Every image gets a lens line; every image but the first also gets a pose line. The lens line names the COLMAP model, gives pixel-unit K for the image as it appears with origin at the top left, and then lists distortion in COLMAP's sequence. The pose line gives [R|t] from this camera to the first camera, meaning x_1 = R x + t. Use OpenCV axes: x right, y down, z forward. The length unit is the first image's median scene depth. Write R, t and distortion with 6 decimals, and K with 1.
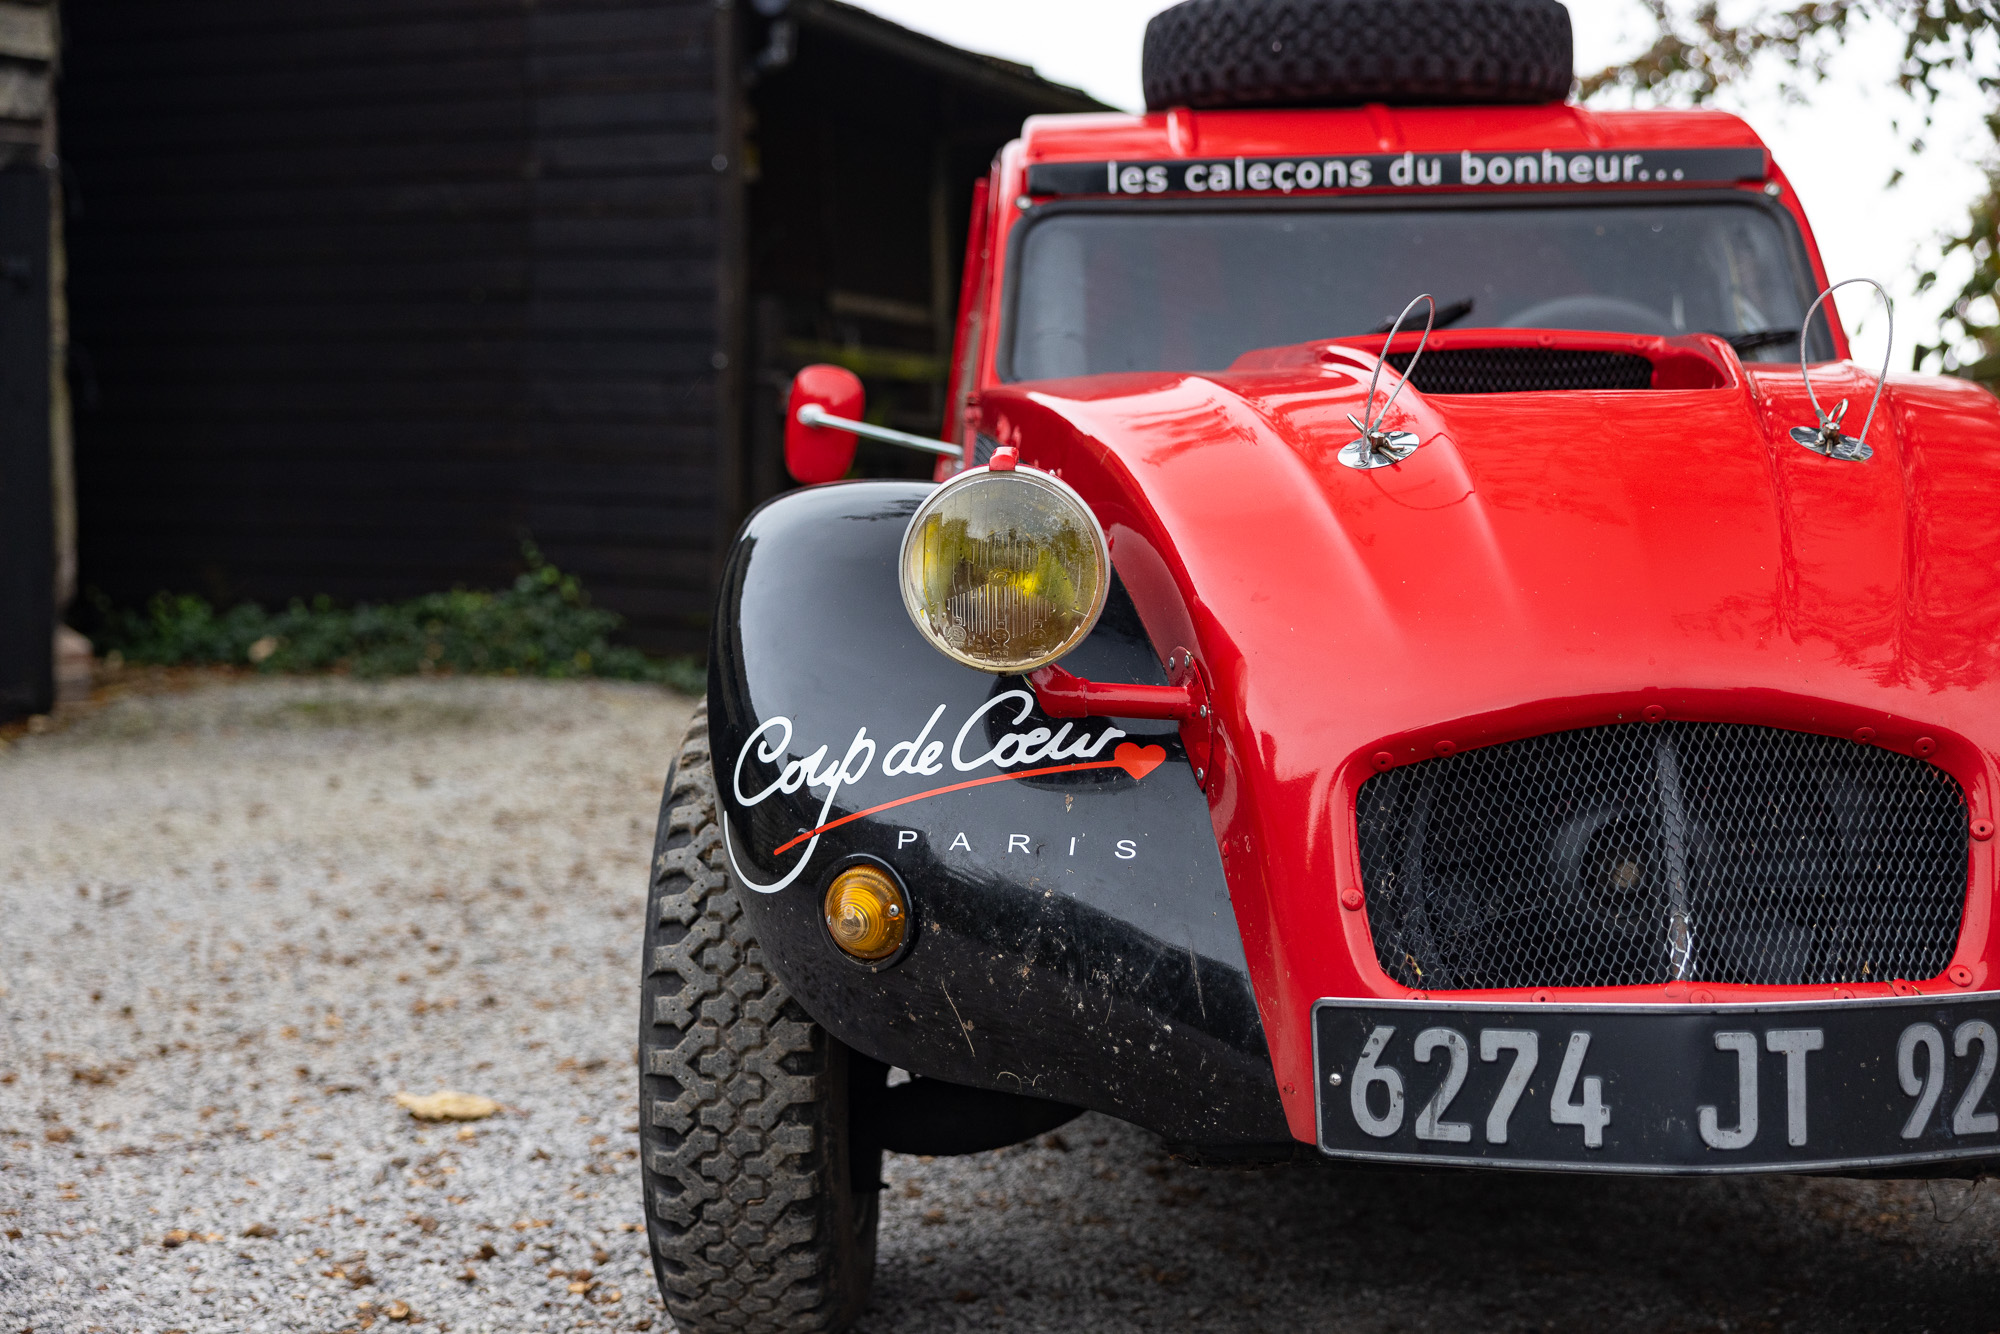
lens RADIAL K [[2702.3, 0, 1000.0], [0, 2702.3, 667.0], [0, 0, 1]] dist [0.020711, -0.007147]
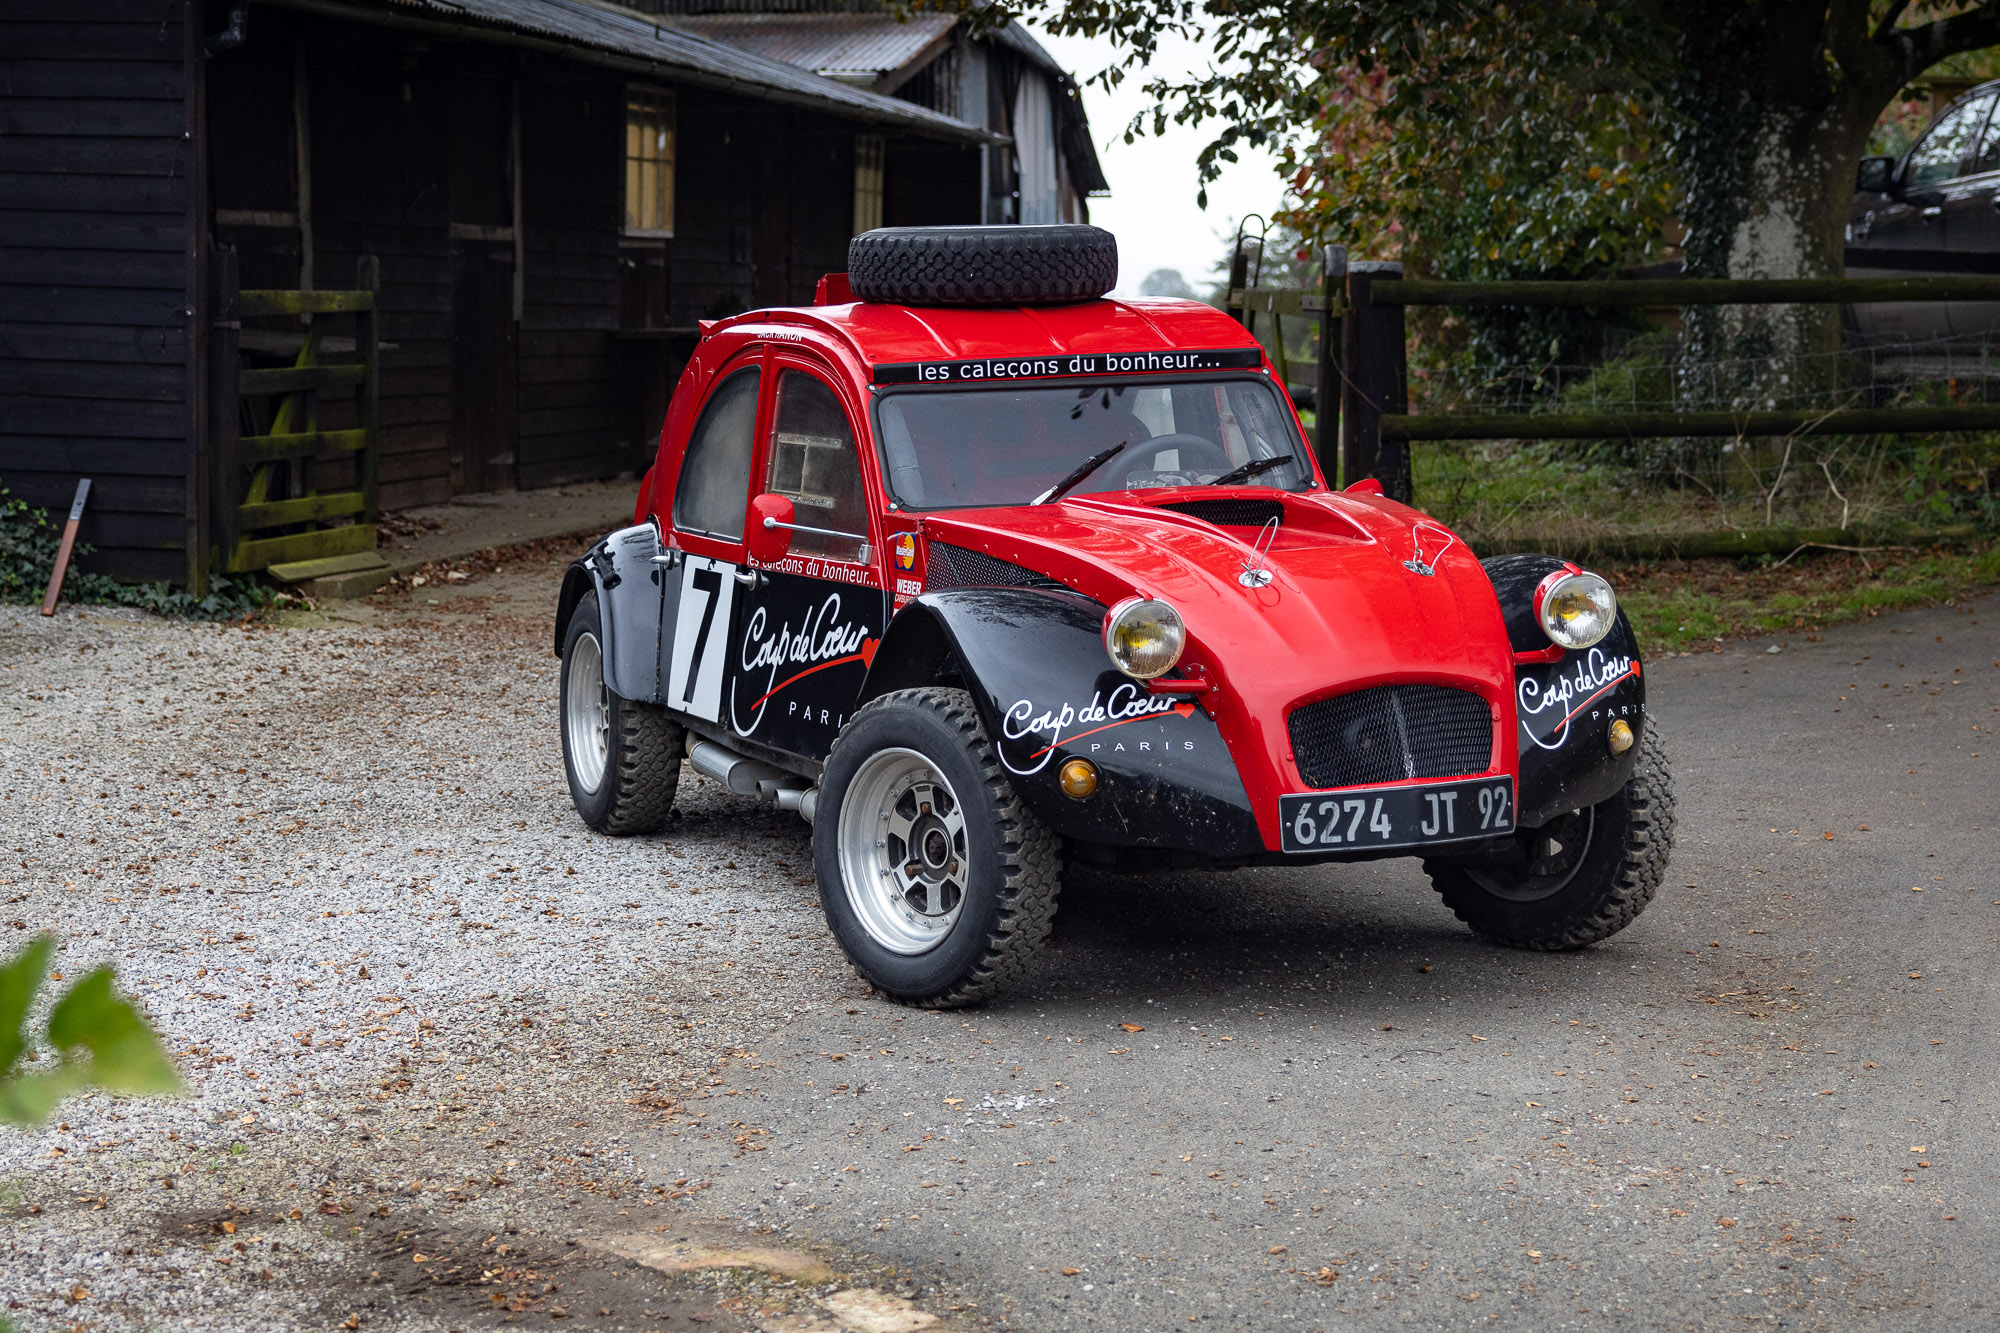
lens RADIAL K [[4077.2, 0, 1000.0], [0, 4077.2, 666.5], [0, 0, 1]] dist [0.044570, 0.028677]
pose [[0.924481, -0.053283, 0.377487, -1.486570], [0.039883, 0.998269, 0.043232, -0.170748], [-0.379137, -0.024912, 0.925005, -2.356216]]
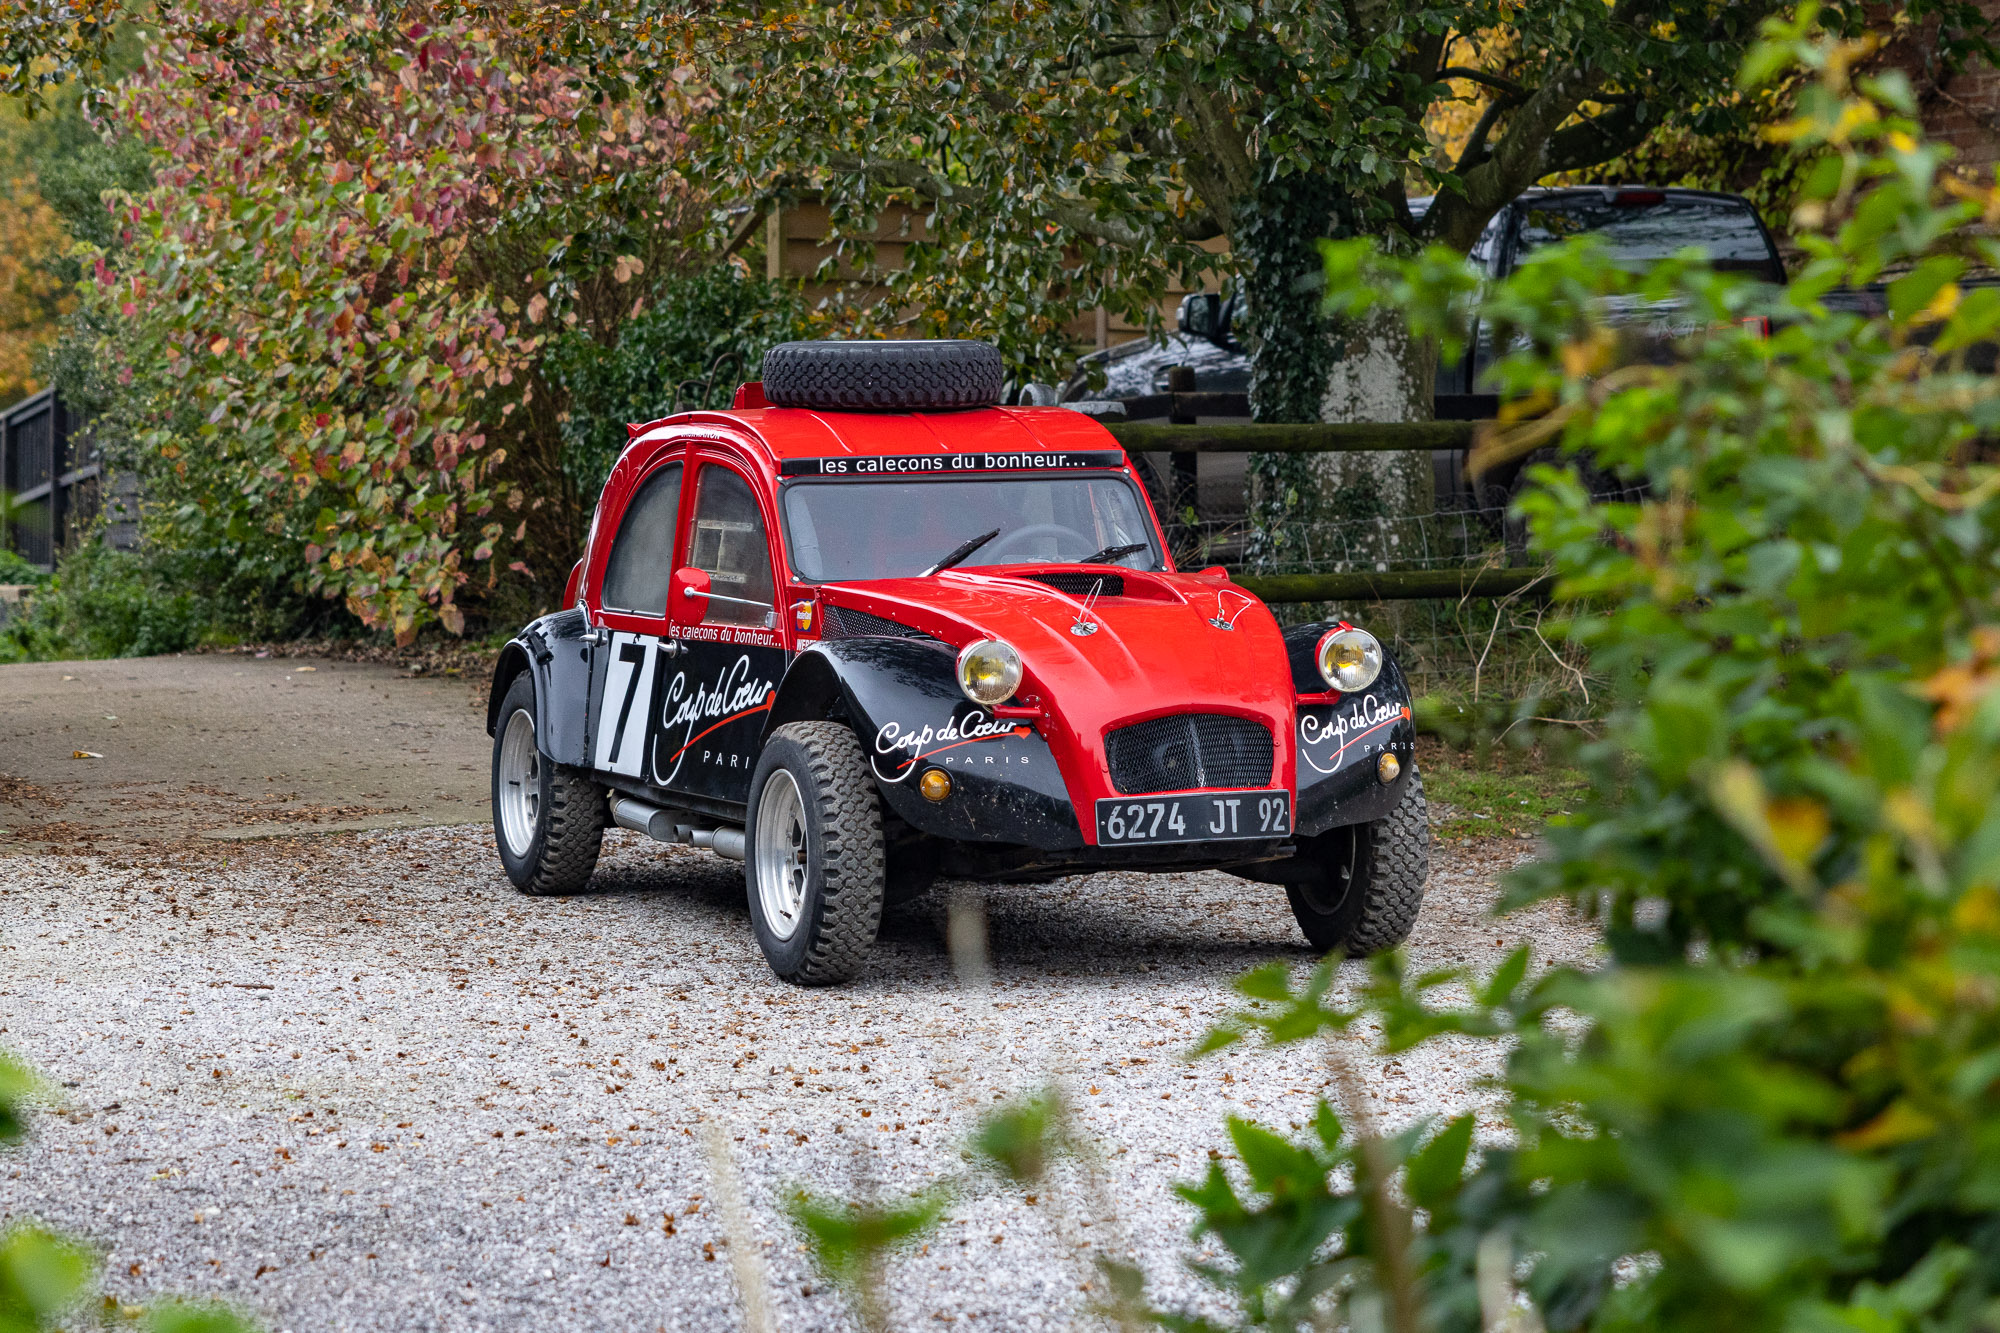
lens RADIAL K [[6308.3, 0, 1000.0], [0, 6308.3, 666.5], [0, 0, 1]] dist [-0.078360, 9.431900]
pose [[0.927363, -0.019964, 0.373629, -2.594338], [0.026848, 0.999552, -0.013228, 0.052598], [-0.373198, 0.022299, 0.927484, -5.528108]]
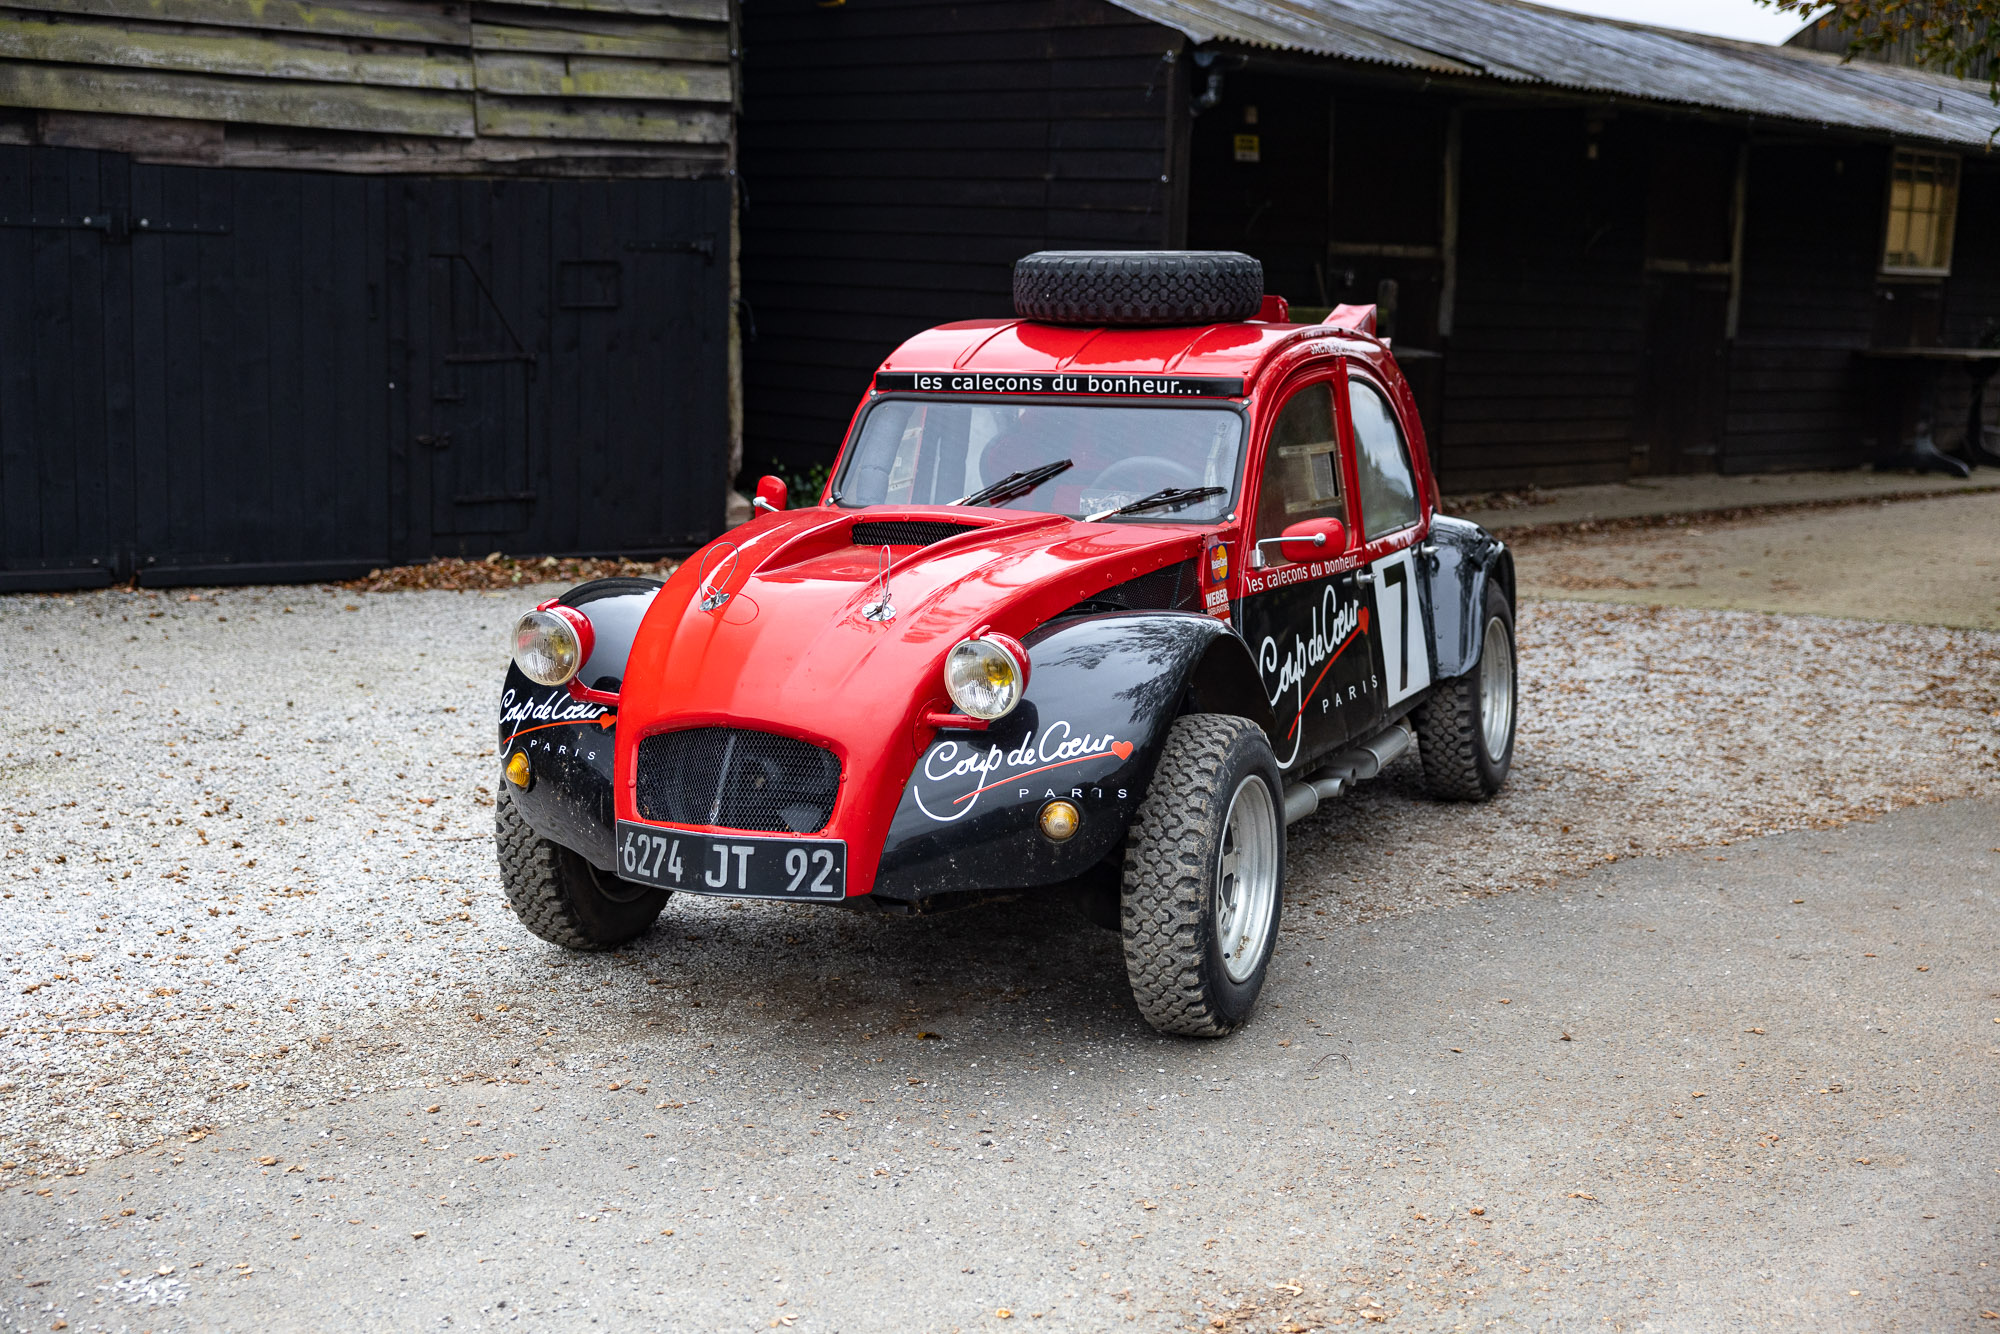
lens RADIAL K [[2575.3, 0, 1000.0], [0, 2575.3, 667.0], [0, 0, 1]] dist [0.005576, 0.015179]
pose [[0.934960, 0.071403, -0.347493, 1.212207], [-0.040252, 0.994561, 0.096060, -0.259162], [0.352462, -0.075825, 0.932749, -1.112949]]
